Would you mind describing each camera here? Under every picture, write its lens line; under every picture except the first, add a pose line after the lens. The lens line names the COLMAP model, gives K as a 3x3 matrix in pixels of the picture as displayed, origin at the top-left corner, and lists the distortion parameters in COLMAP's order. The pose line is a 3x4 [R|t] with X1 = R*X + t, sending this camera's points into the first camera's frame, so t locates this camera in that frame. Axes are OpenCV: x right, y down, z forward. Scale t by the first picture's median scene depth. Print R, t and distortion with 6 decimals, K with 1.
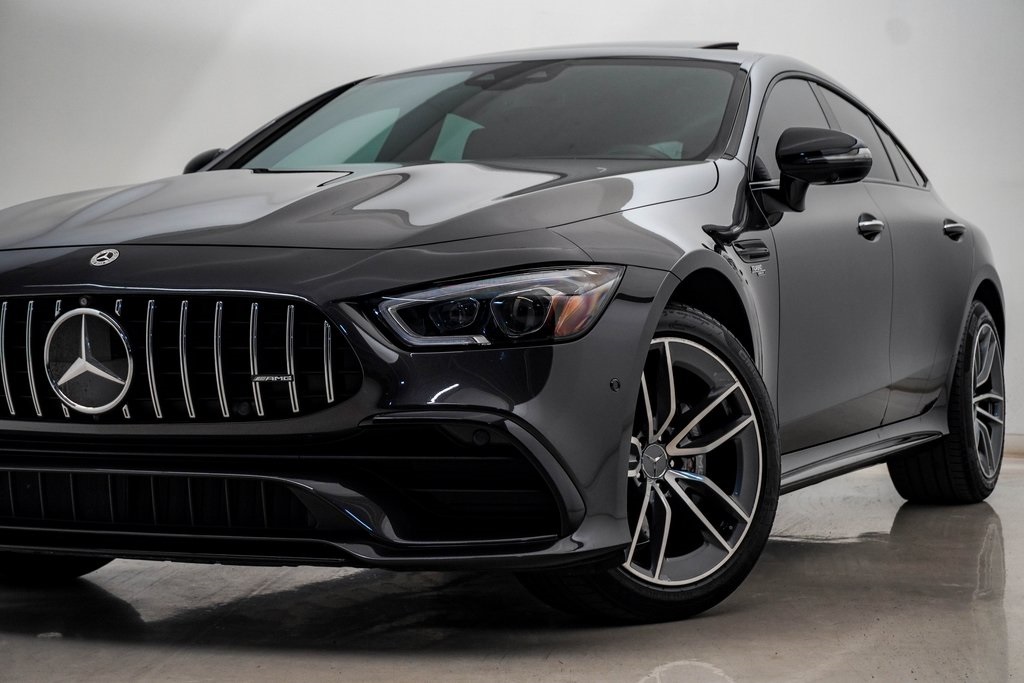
lens RADIAL K [[2188.3, 0, 516.3], [0, 2188.3, 344.0], [0, 0, 1]] dist [0.031618, 0.000000]
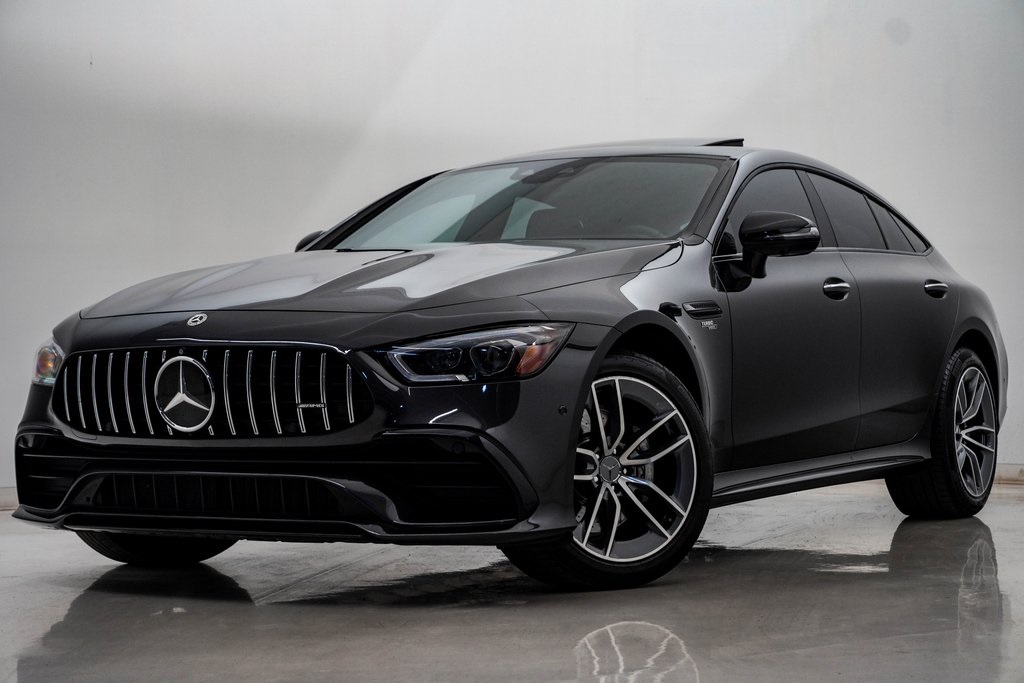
lens RADIAL K [[2188.3, 0, 509.4], [0, 2188.3, 339.6], [0, 0, 1]] dist [0.031618, 0.000000]
pose [[0.994177, -0.006553, -0.107563, 0.159886], [0.003786, 0.999657, -0.025905, 0.009878], [0.107696, 0.025346, 0.993861, -0.363581]]
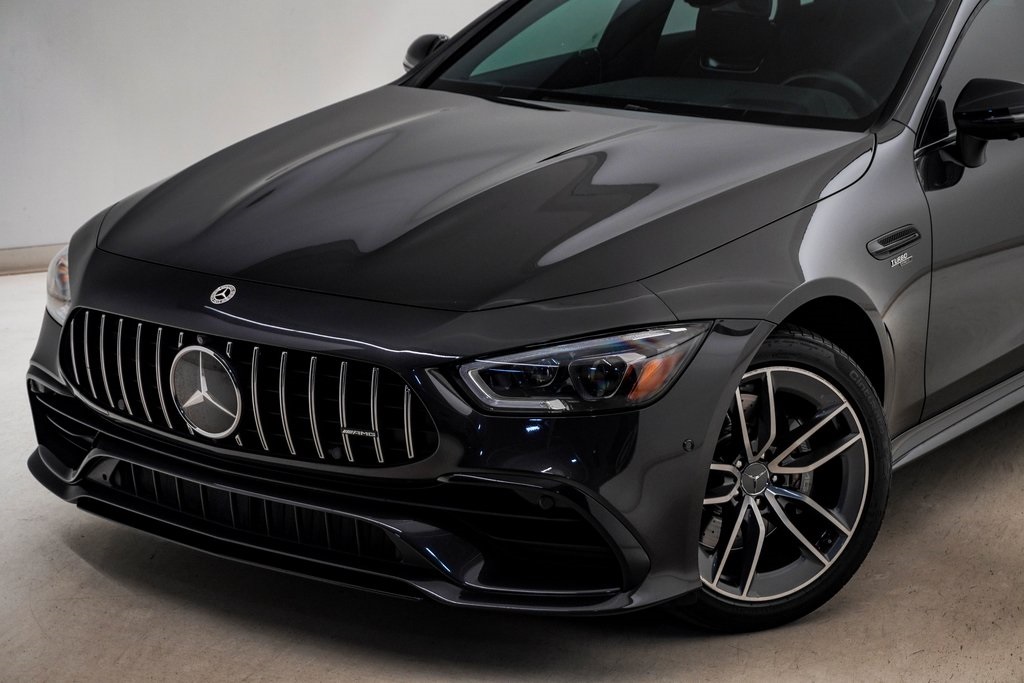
lens RADIAL K [[2188.3, 0, 506.4], [0, 2188.3, 360.7], [0, 0, 1]] dist [0.031618, 0.000000]
pose [[0.976496, 0.065338, -0.205393, 0.172595], [-0.018723, 0.975057, 0.221163, -0.250094], [0.214720, -0.212119, 0.953363, -0.003172]]
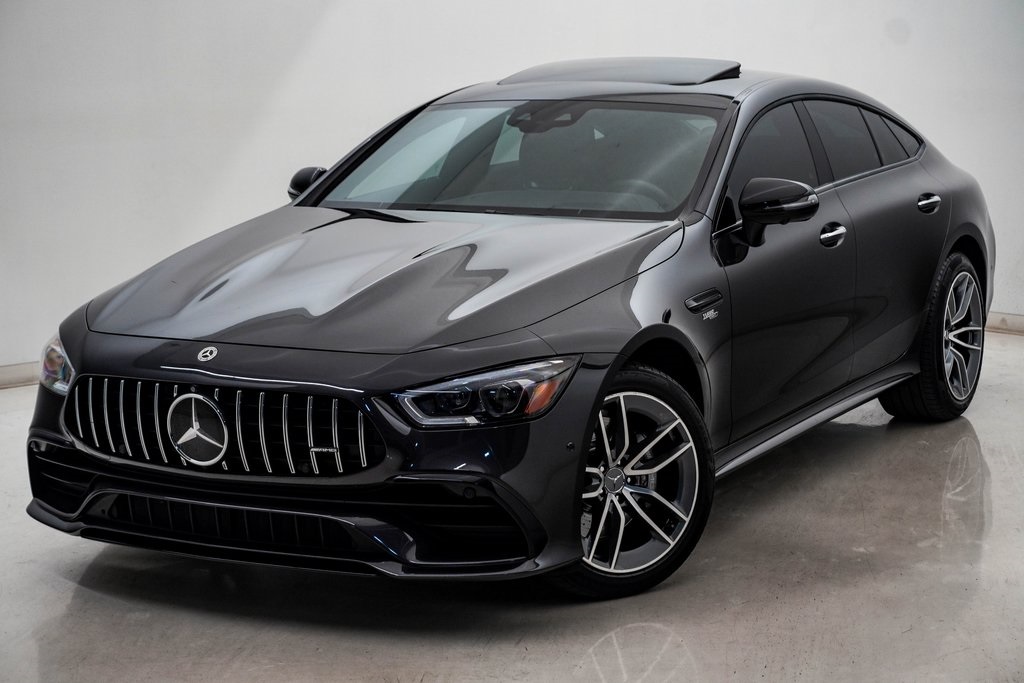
lens RADIAL K [[2188.3, 0, 491.0], [0, 2188.3, 362.5], [0, 0, 1]] dist [0.031618, 0.000000]
pose [[0.995066, 0.002867, -0.099179, 0.133058], [0.011546, 0.989445, 0.144445, -0.236431], [0.098546, -0.144877, 0.984530, -0.366879]]
